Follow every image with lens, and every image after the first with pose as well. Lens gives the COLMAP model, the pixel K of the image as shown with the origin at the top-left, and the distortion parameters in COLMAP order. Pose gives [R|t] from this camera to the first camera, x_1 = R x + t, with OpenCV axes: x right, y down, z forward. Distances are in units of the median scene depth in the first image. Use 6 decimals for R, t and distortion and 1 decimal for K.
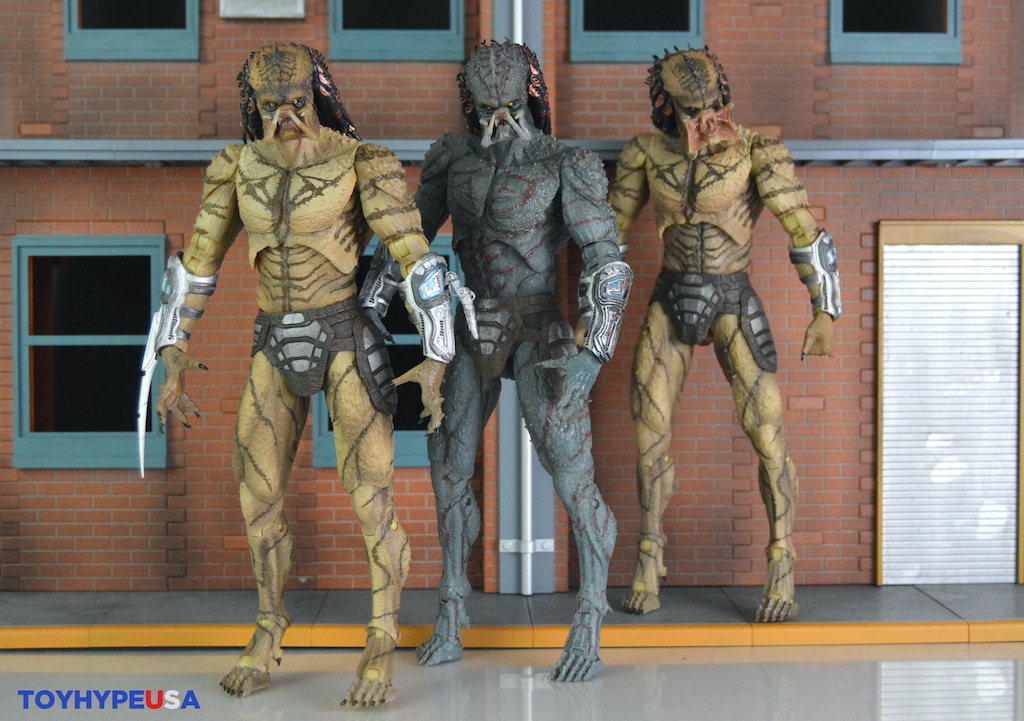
lens RADIAL K [[1741.2, 0, 522.2], [0, 1741.2, 350.1], [0, 0, 1]] dist [-0.026663, 0.000000]
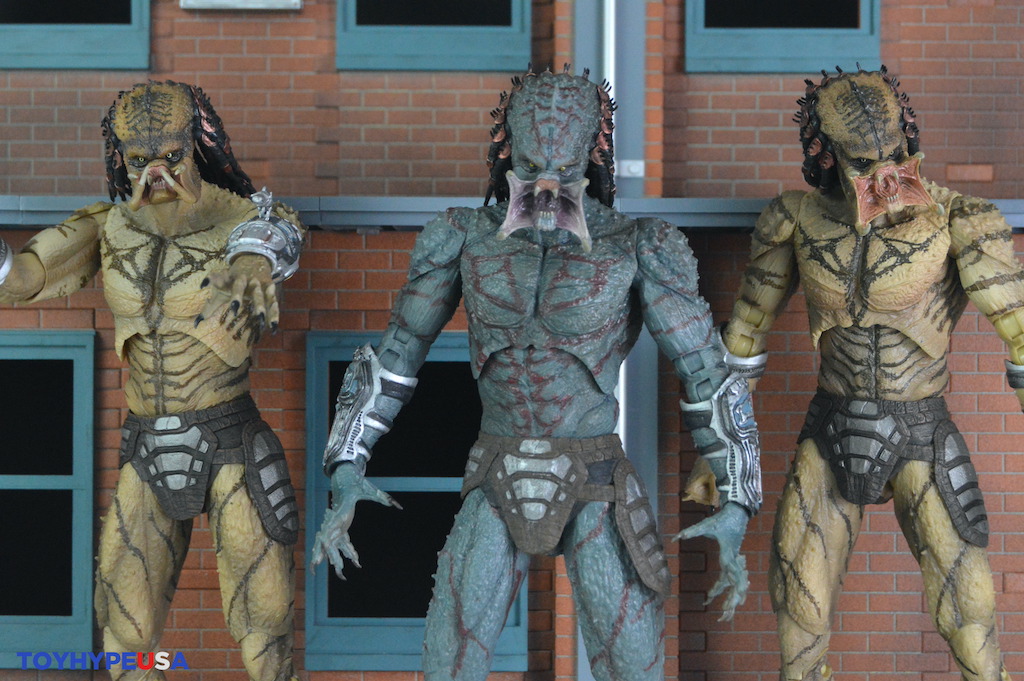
lens RADIAL K [[2476.6, 0, 513.1], [0, 2476.6, 338.4], [0, 0, 1]] dist [-0.002571, 0.000000]
pose [[0.999063, 0.006024, -0.042847, 0.002806], [-0.007586, 0.999309, -0.036378, -0.030817], [0.042599, 0.036669, 0.998419, 0.028612]]
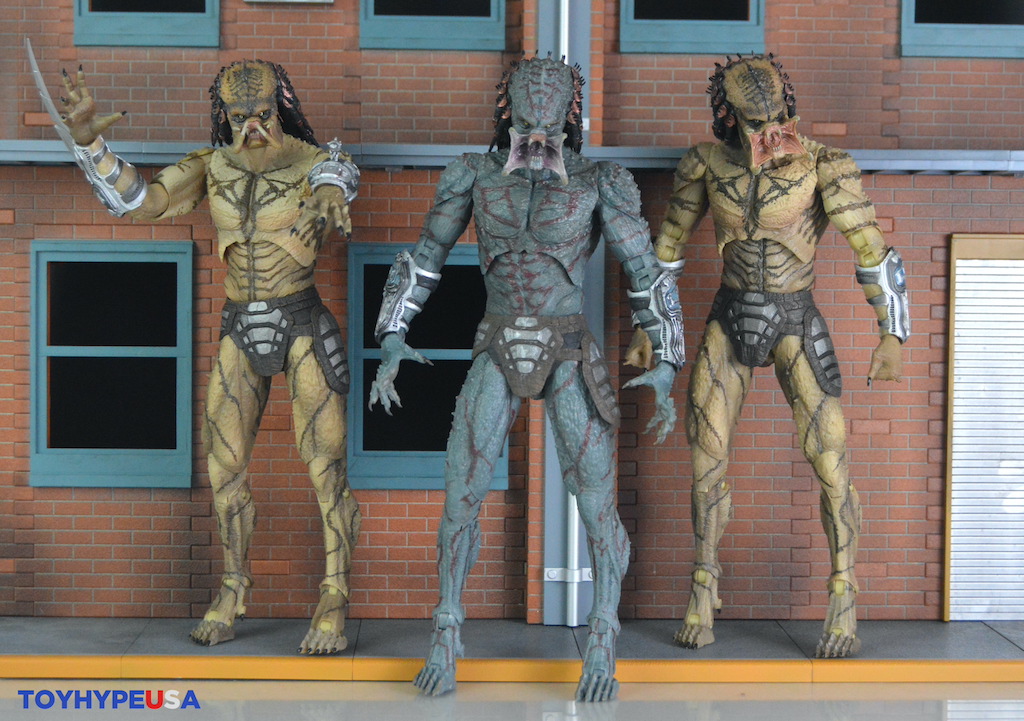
lens RADIAL K [[2077.4, 0, 509.8], [0, 2077.4, 357.7], [0, 0, 1]] dist [-0.012677, 0.000000]
pose [[0.999904, 0.011246, -0.008145, -0.025375], [-0.011166, 0.999890, 0.009786, -0.017158], [0.008255, -0.009695, 0.999919, -0.135176]]
